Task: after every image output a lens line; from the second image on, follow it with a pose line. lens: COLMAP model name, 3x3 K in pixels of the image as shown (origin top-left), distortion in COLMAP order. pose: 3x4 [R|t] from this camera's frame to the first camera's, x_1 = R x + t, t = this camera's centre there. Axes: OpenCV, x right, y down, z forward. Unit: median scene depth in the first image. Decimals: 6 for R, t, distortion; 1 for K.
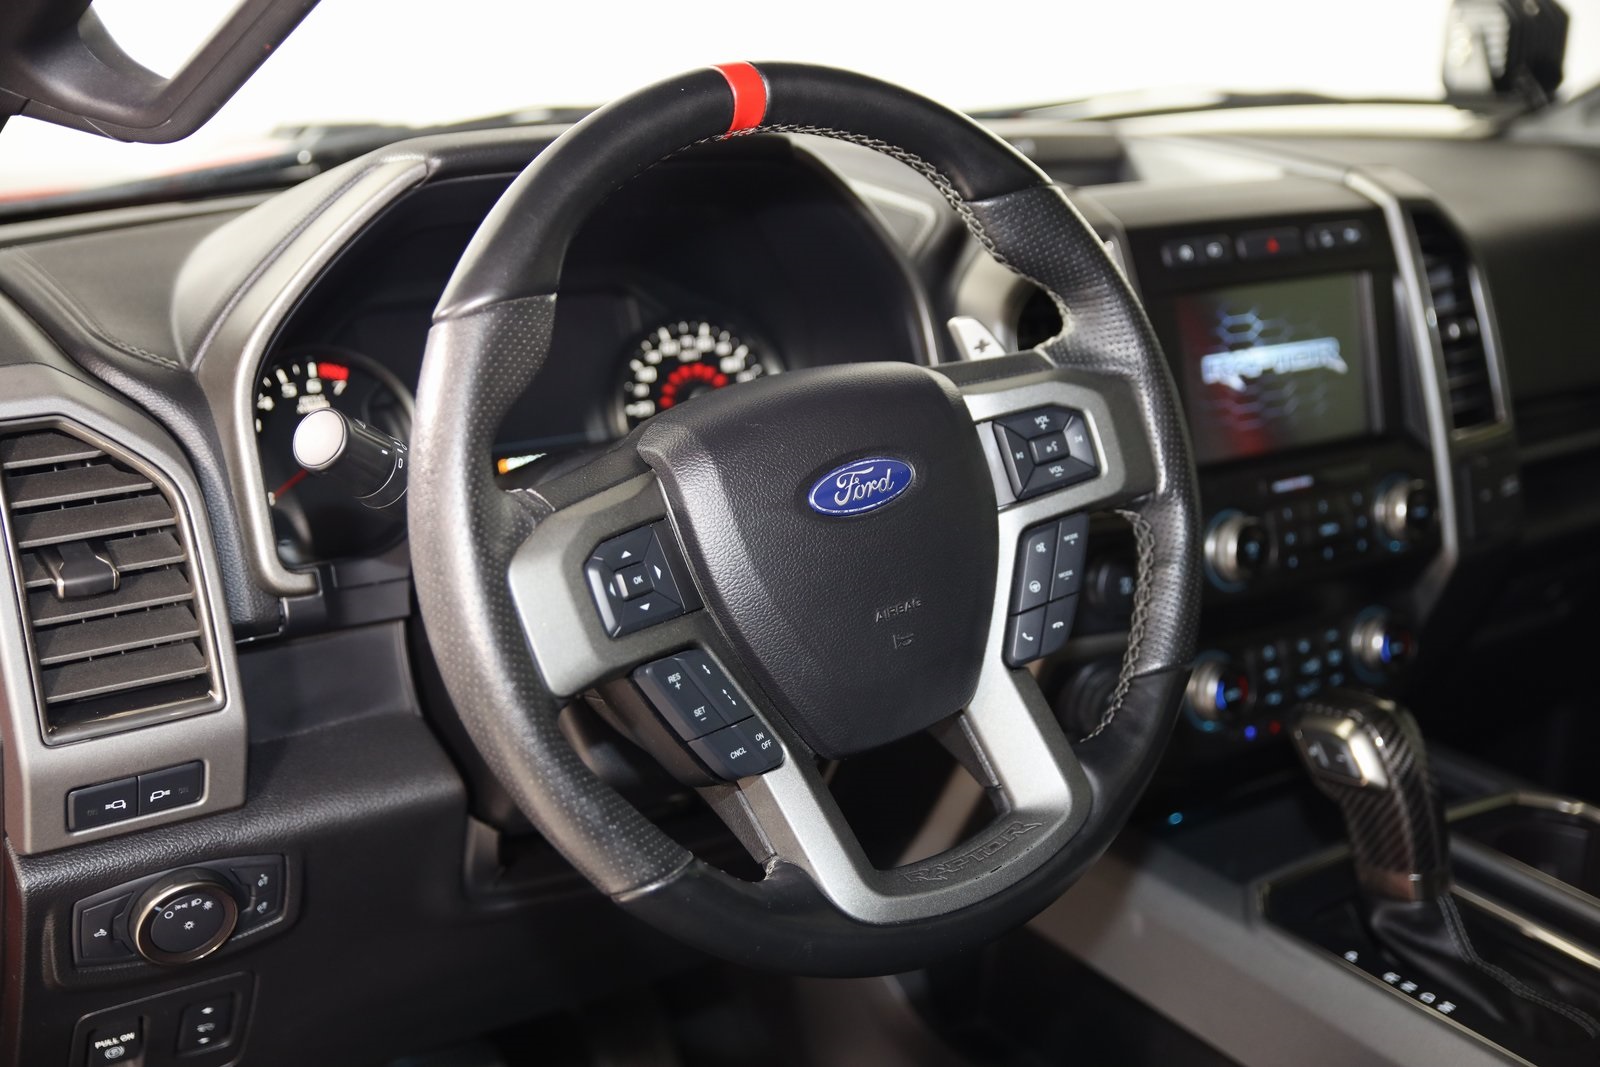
lens RADIAL K [[1934.8, 0, 800.0], [0, 1934.8, 533.5], [0, 0, 1]] dist [-0.005448, 0.174498]
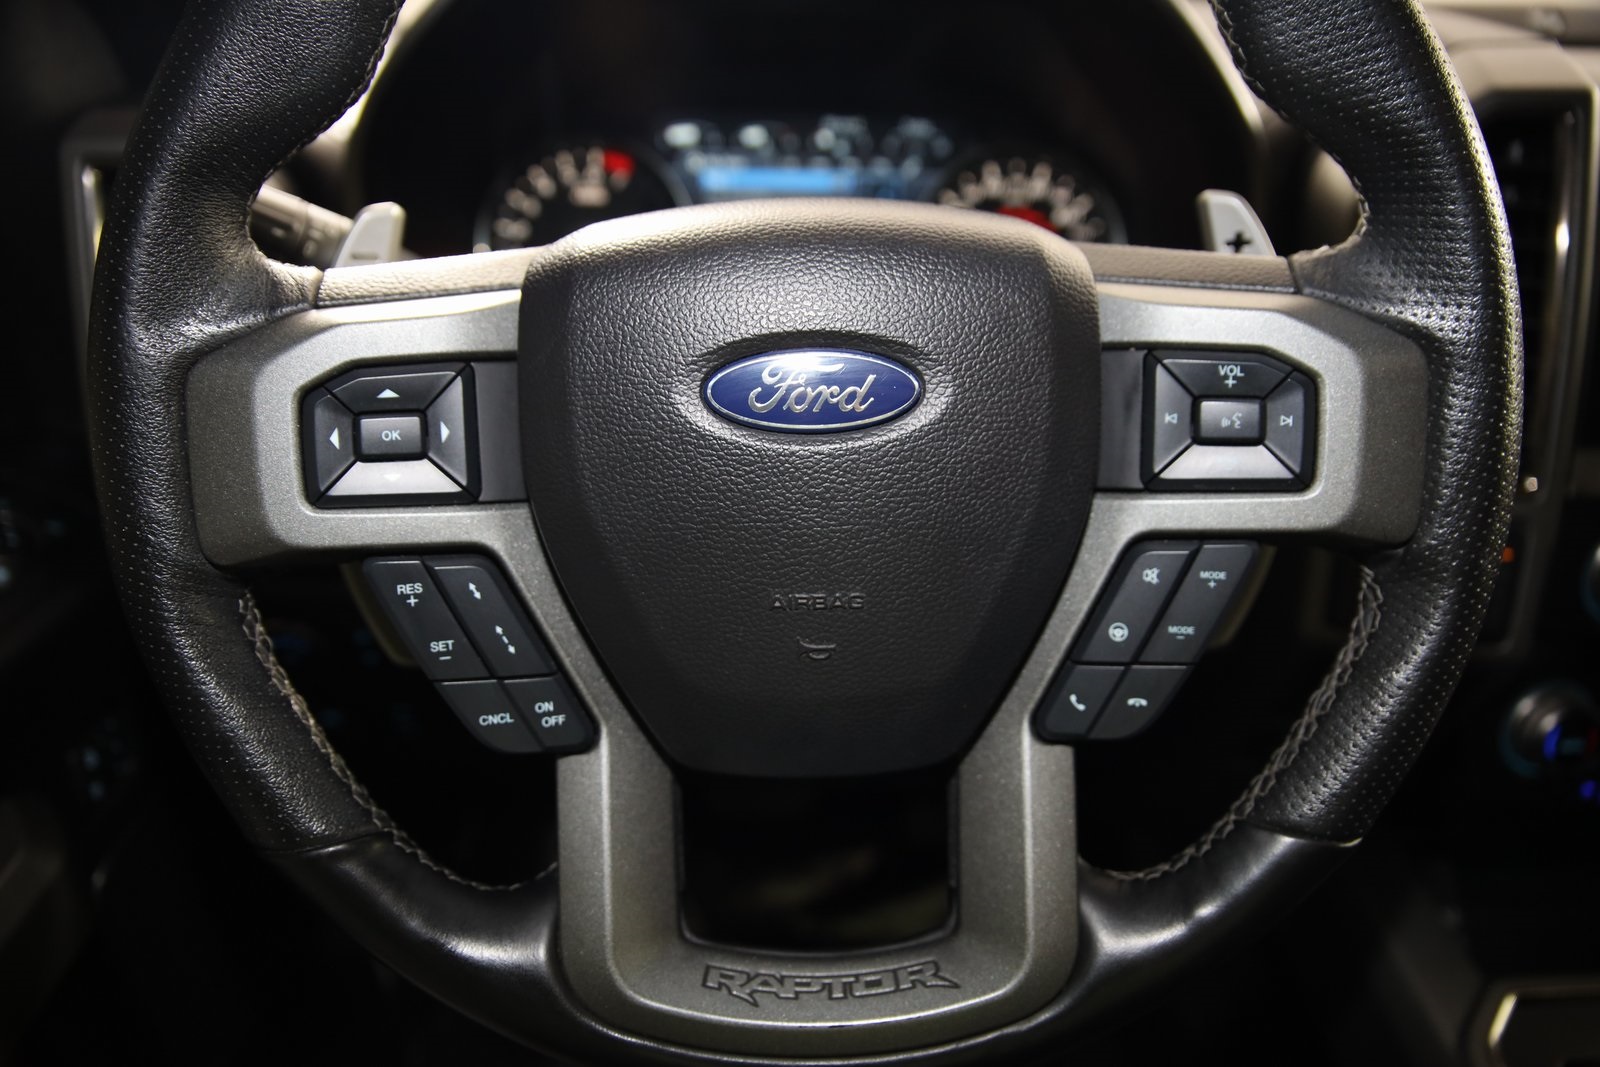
lens RADIAL K [[1141.7, 0, 810.4], [0, 1141.7, 530.7], [0, 0, 1]] dist [-0.126783, 0.105936]
pose [[0.818960, 0.336414, -0.464898, 0.196057], [-0.249830, 0.938351, 0.238919, -0.062968], [0.516613, -0.079519, 0.852519, 0.646863]]
